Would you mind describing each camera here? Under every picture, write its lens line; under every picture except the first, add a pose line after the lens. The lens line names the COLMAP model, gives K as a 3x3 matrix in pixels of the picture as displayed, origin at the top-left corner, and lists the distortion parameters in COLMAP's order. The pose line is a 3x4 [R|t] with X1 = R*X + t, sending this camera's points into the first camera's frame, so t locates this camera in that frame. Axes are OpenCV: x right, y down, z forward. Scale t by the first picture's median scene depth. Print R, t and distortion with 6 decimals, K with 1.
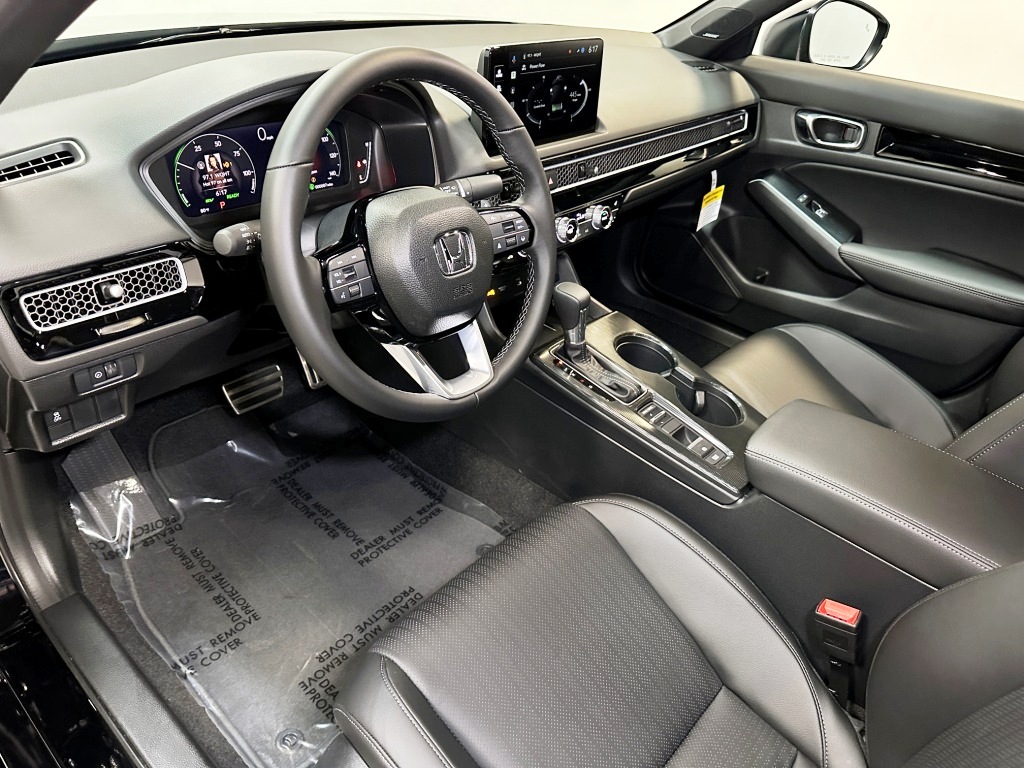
lens RADIAL K [[717.0, 0, 508.2], [0, 717.0, 383.5], [0, 0, 1]] dist [0.002961, -0.017927]
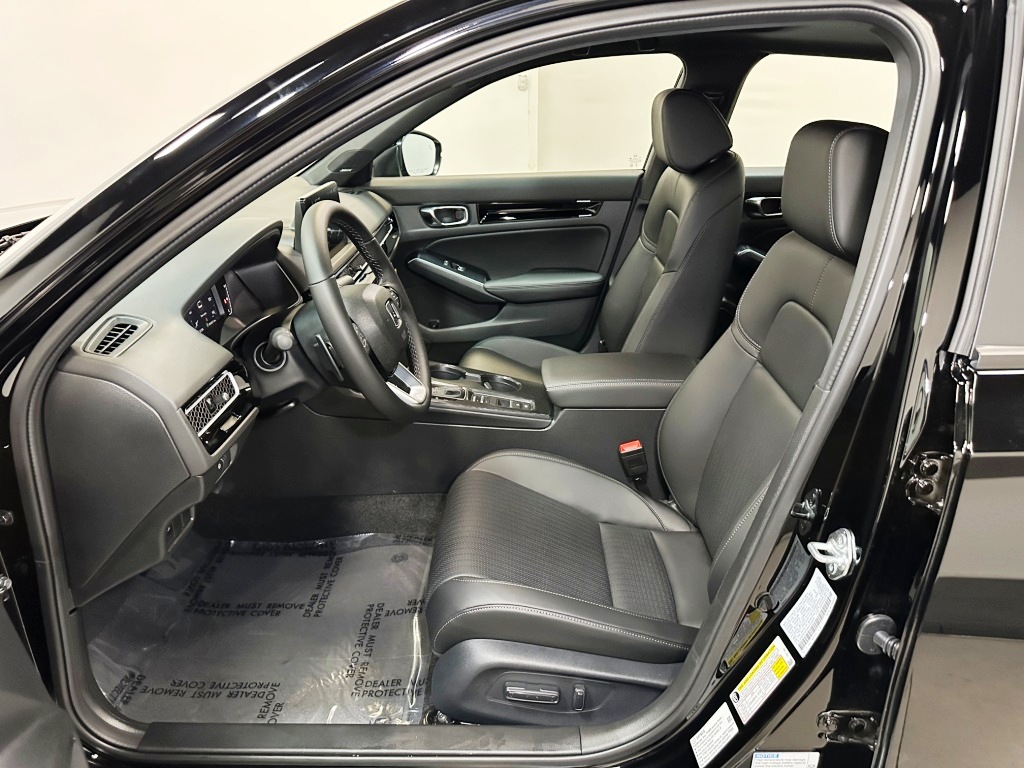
lens RADIAL K [[752.8, 0, 518.4], [0, 752.8, 386.2], [0, 0, 1]] dist [0.038076, -0.062651]
pose [[0.740806, -0.335749, 0.581789, -0.453977], [0.426358, 0.904310, -0.021017, 0.060103], [-0.519062, 0.263620, 0.813068, -0.243357]]
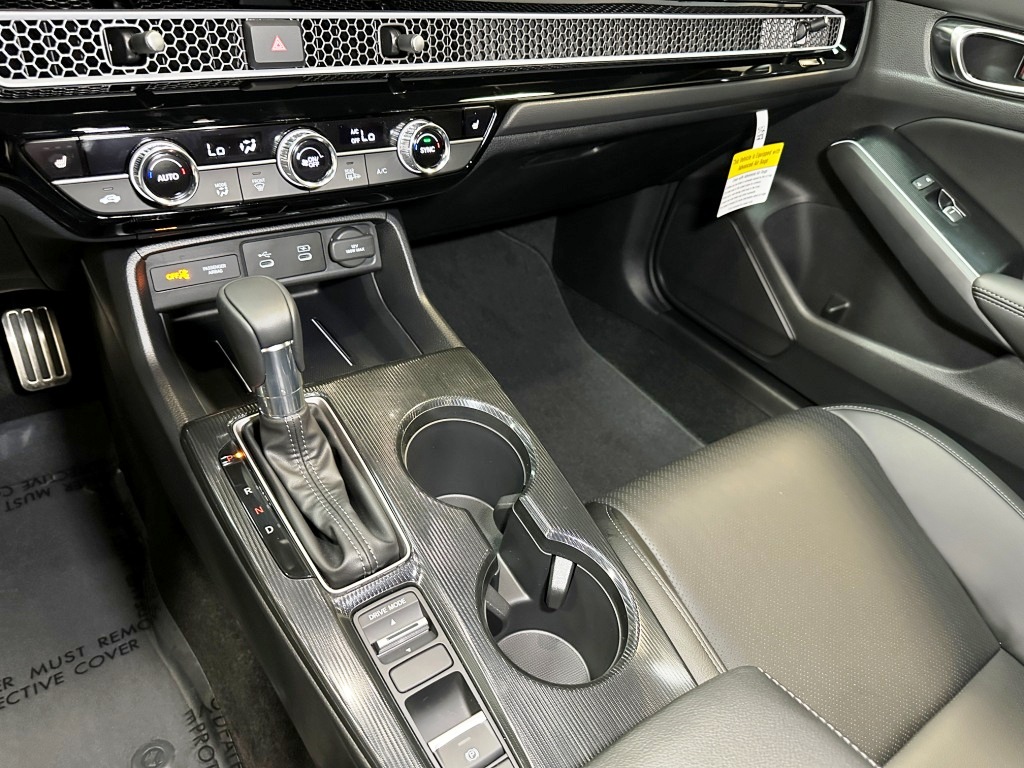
lens RADIAL K [[752.8, 0, 512.1], [0, 752.8, 389.8], [0, 0, 1]] dist [0.038076, -0.062651]
pose [[0.979216, 0.158254, -0.126856, 0.205784], [-0.153137, 0.986980, 0.049185, -0.083244], [0.132988, -0.028737, 0.990701, 0.387063]]
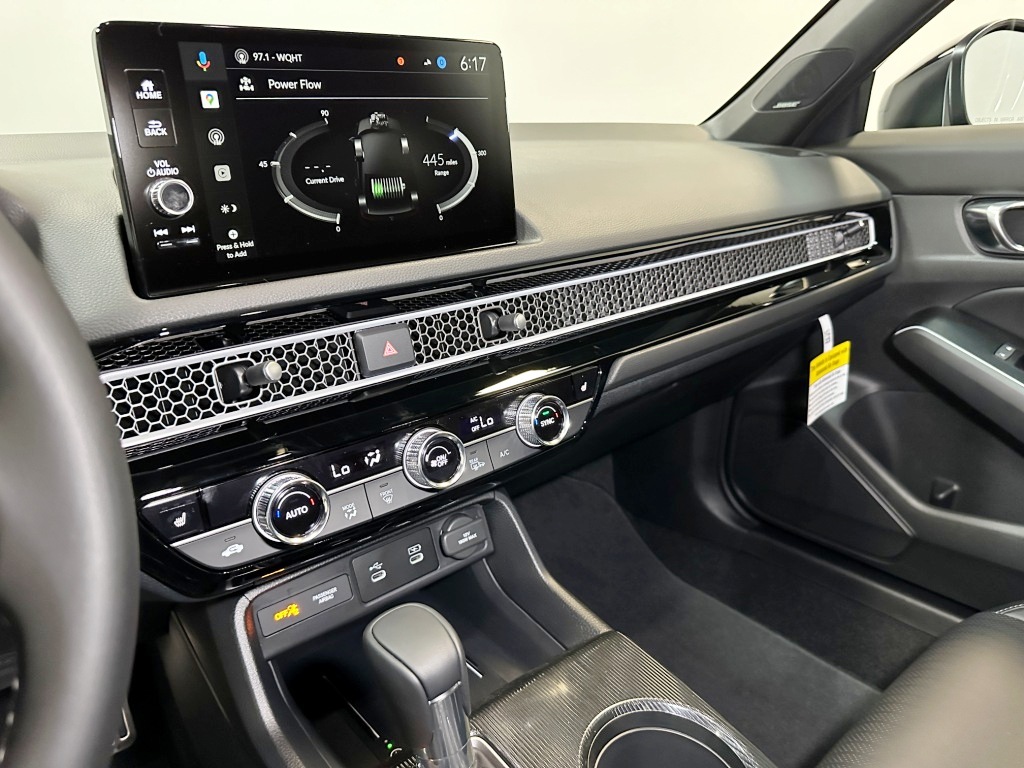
lens RADIAL K [[752.8, 0, 517.8], [0, 752.8, 369.6], [0, 0, 1]] dist [0.038076, -0.062651]
pose [[0.985065, -0.074346, -0.155302, 0.142486], [0.028882, 0.960541, -0.276636, -0.103076], [0.169741, 0.268020, 0.948343, 0.417931]]
